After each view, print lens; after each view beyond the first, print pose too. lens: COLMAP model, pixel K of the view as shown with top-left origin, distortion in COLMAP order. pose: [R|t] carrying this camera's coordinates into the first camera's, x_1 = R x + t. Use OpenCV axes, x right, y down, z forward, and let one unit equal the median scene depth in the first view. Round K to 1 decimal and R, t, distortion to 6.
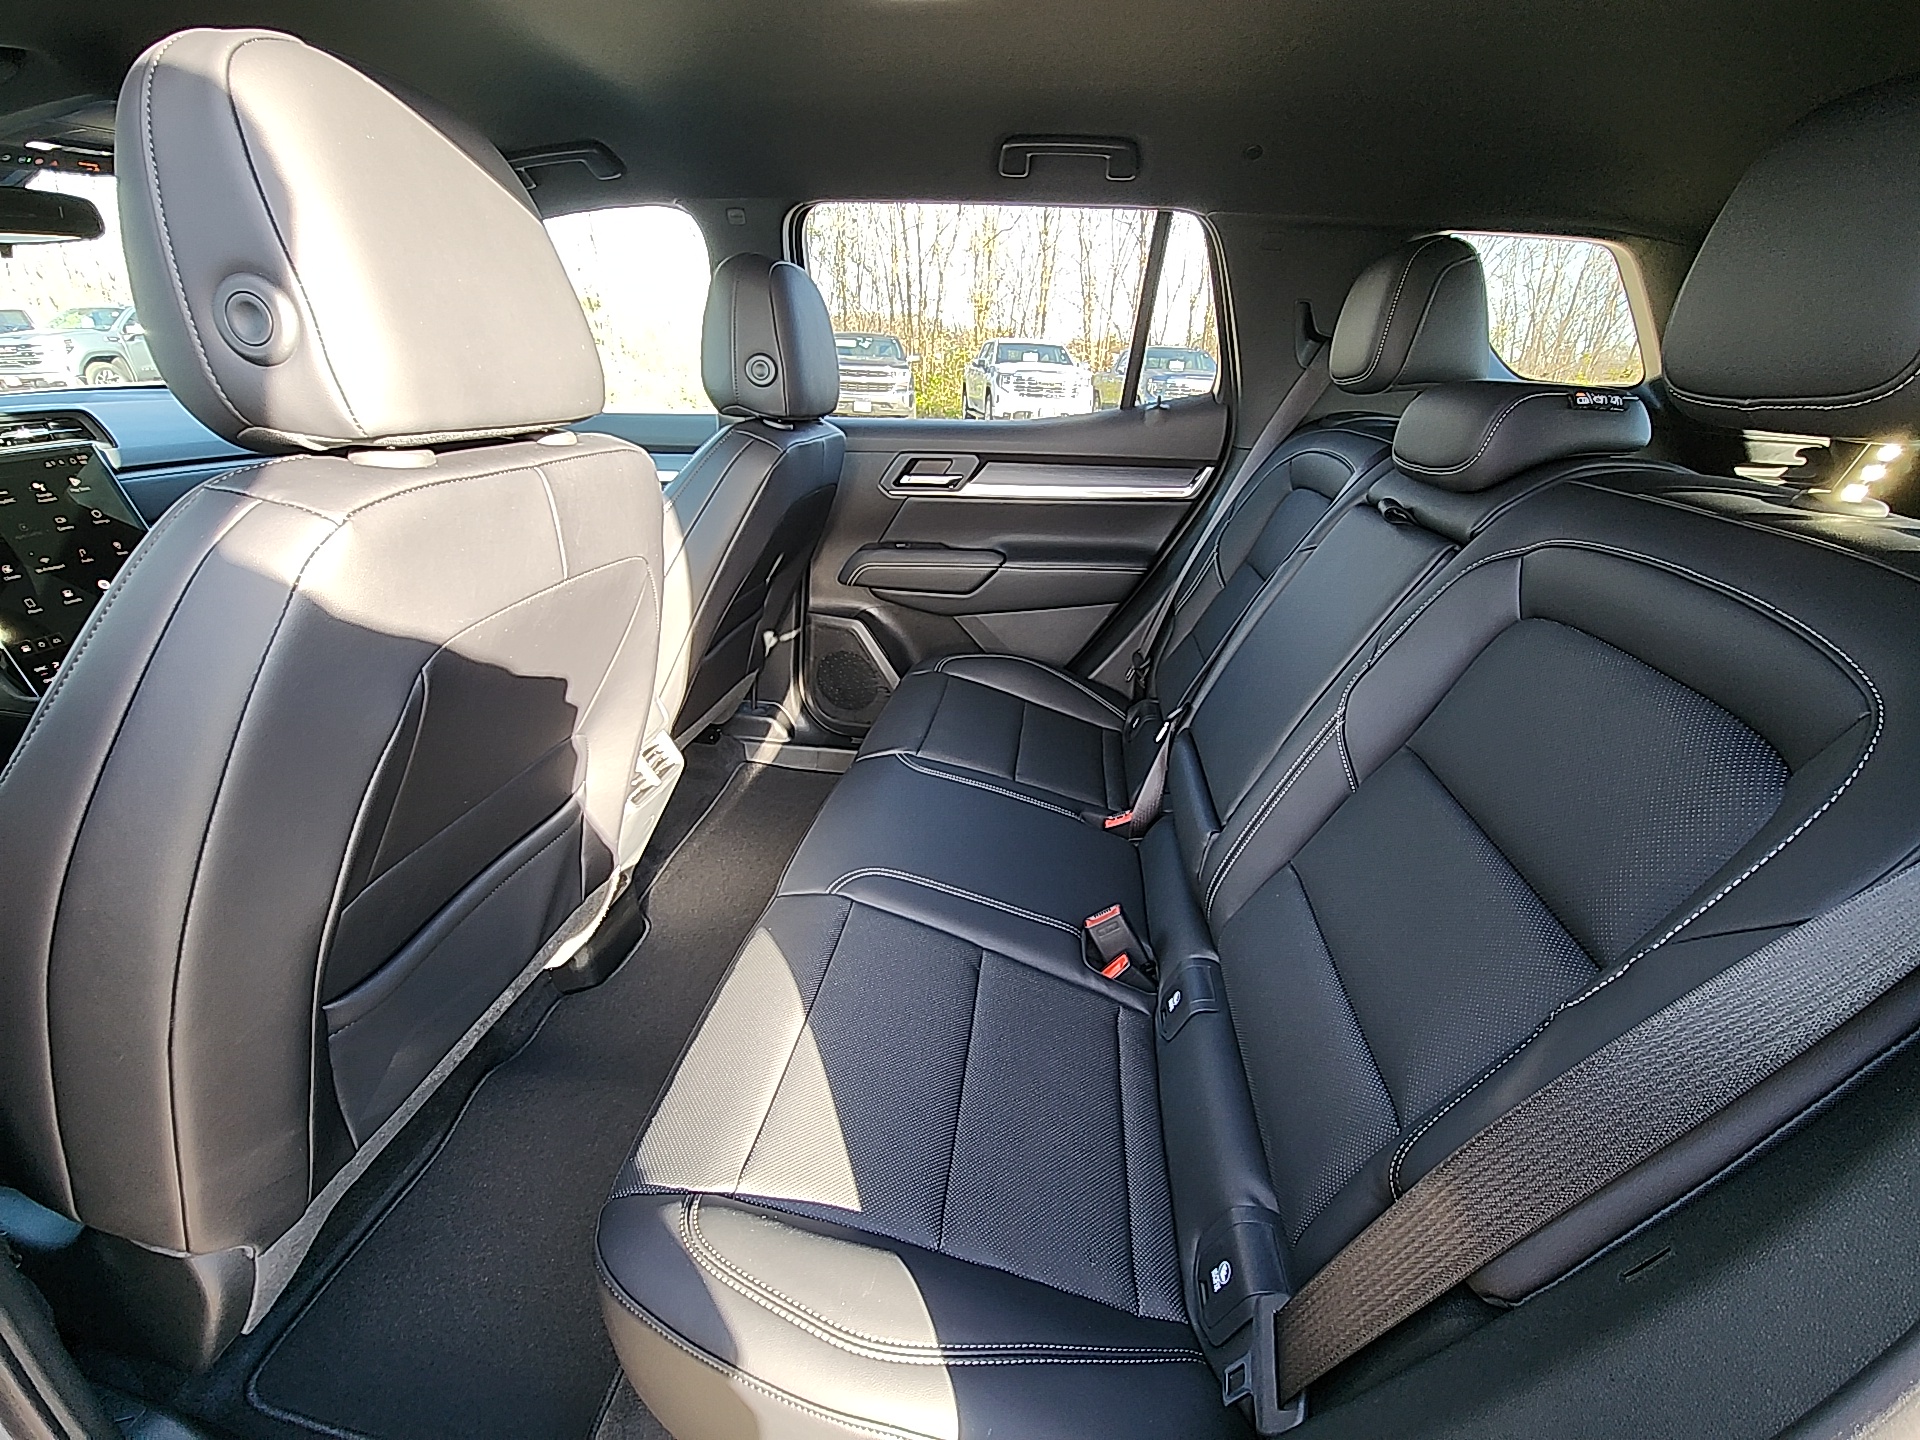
lens RADIAL K [[775.7, 0, 951.9], [0, 775.7, 708.4], [0, 0, 1]] dist [0.007917, -0.007607]
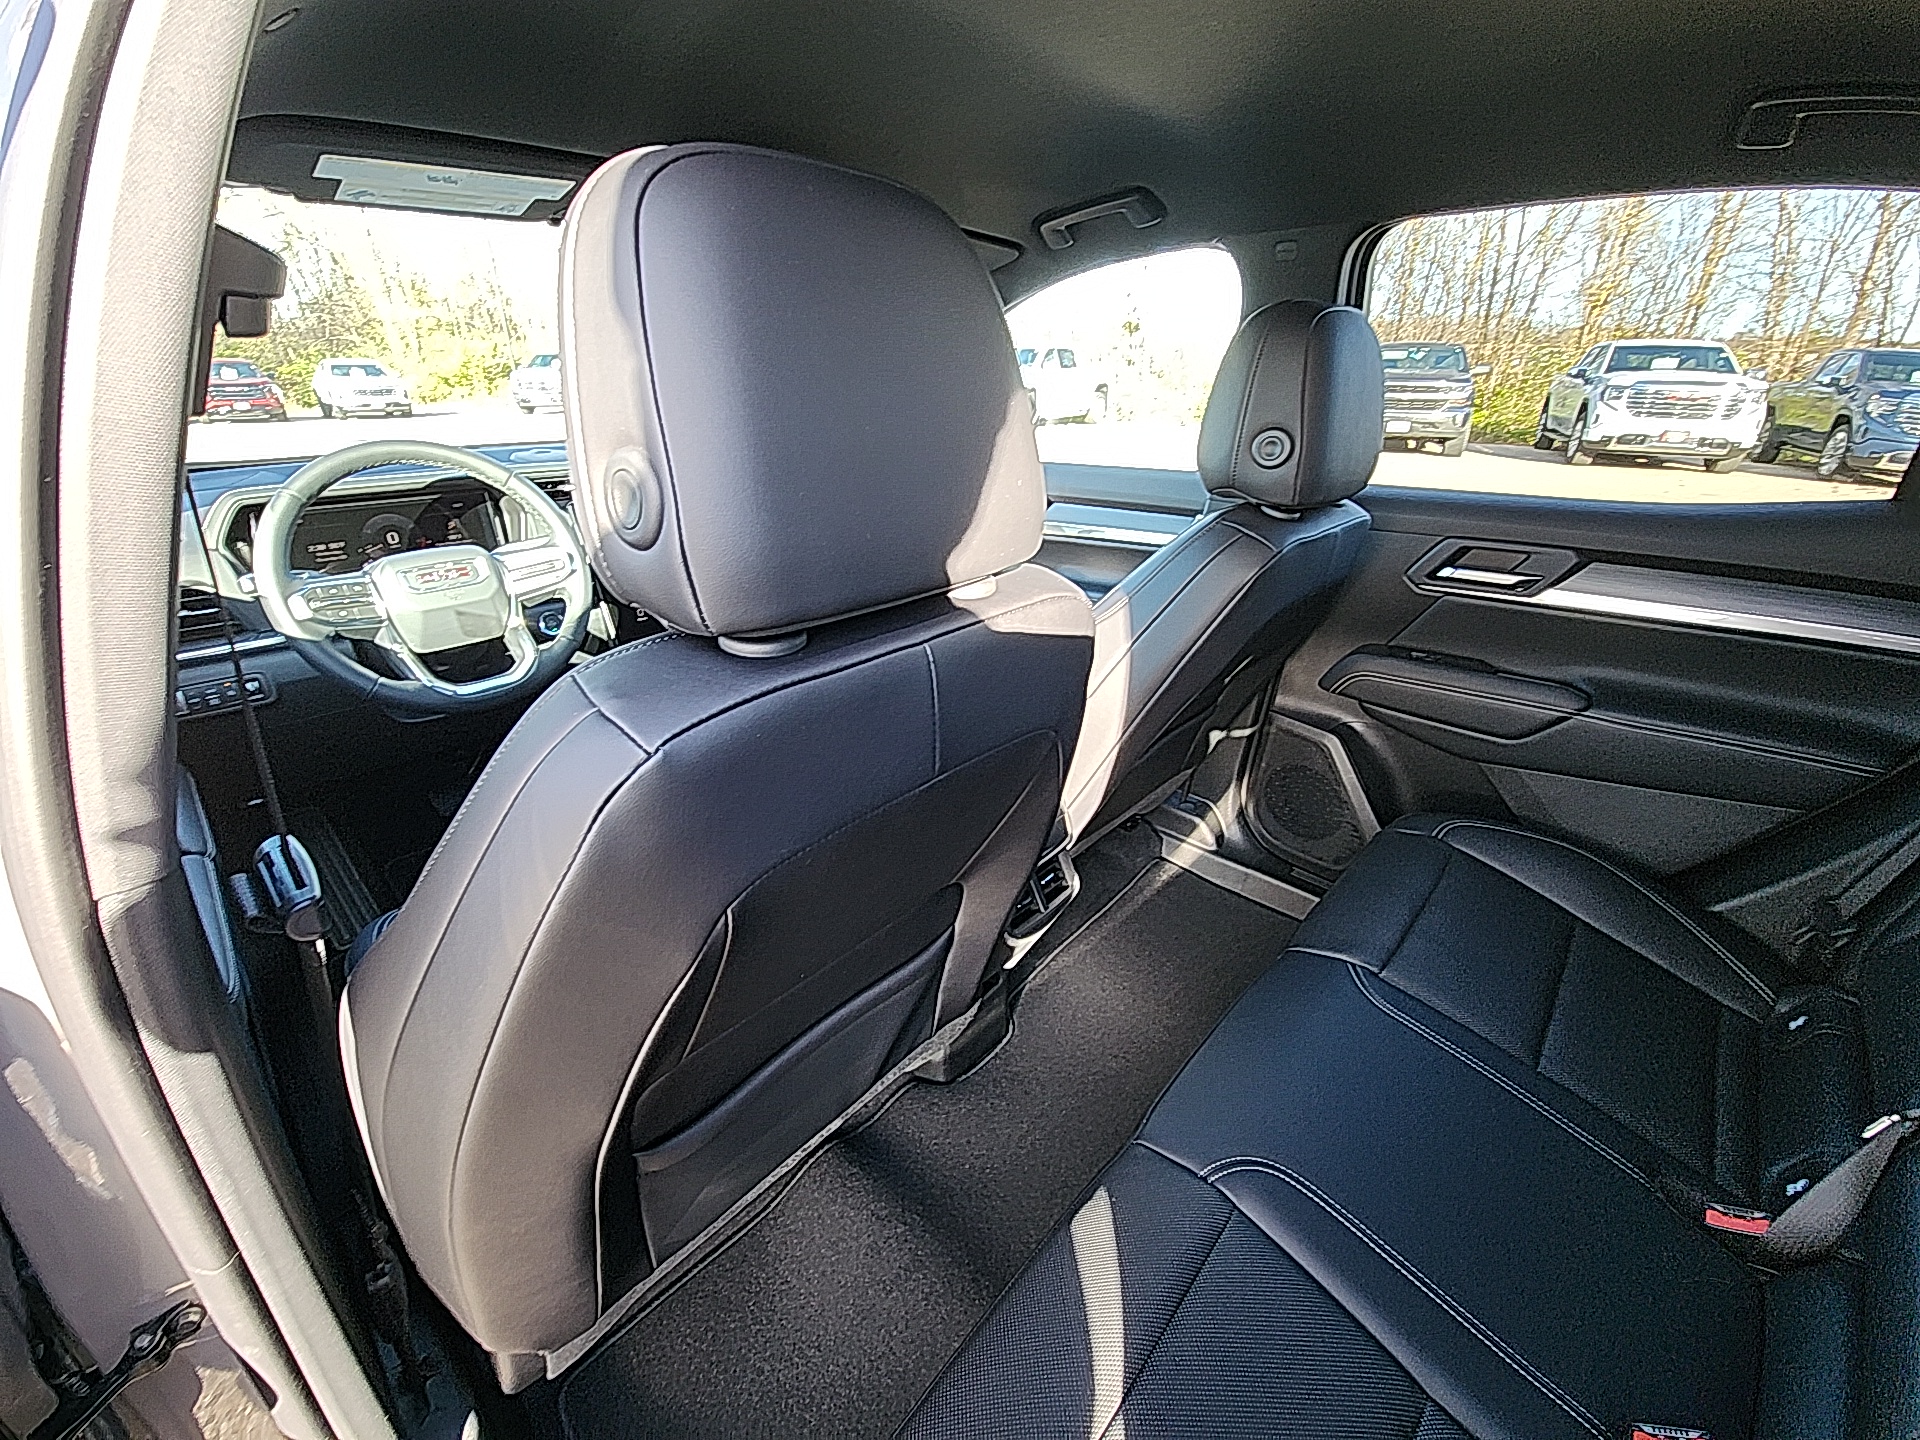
lens RADIAL K [[775.7, 0, 951.9], [0, 775.7, 708.4], [0, 0, 1]] dist [0.007917, -0.007607]
pose [[0.825389, 0.198317, -0.528587, -0.029073], [-0.205722, 0.977551, 0.045526, -0.095347], [0.525749, 0.071165, 0.847658, 0.118808]]
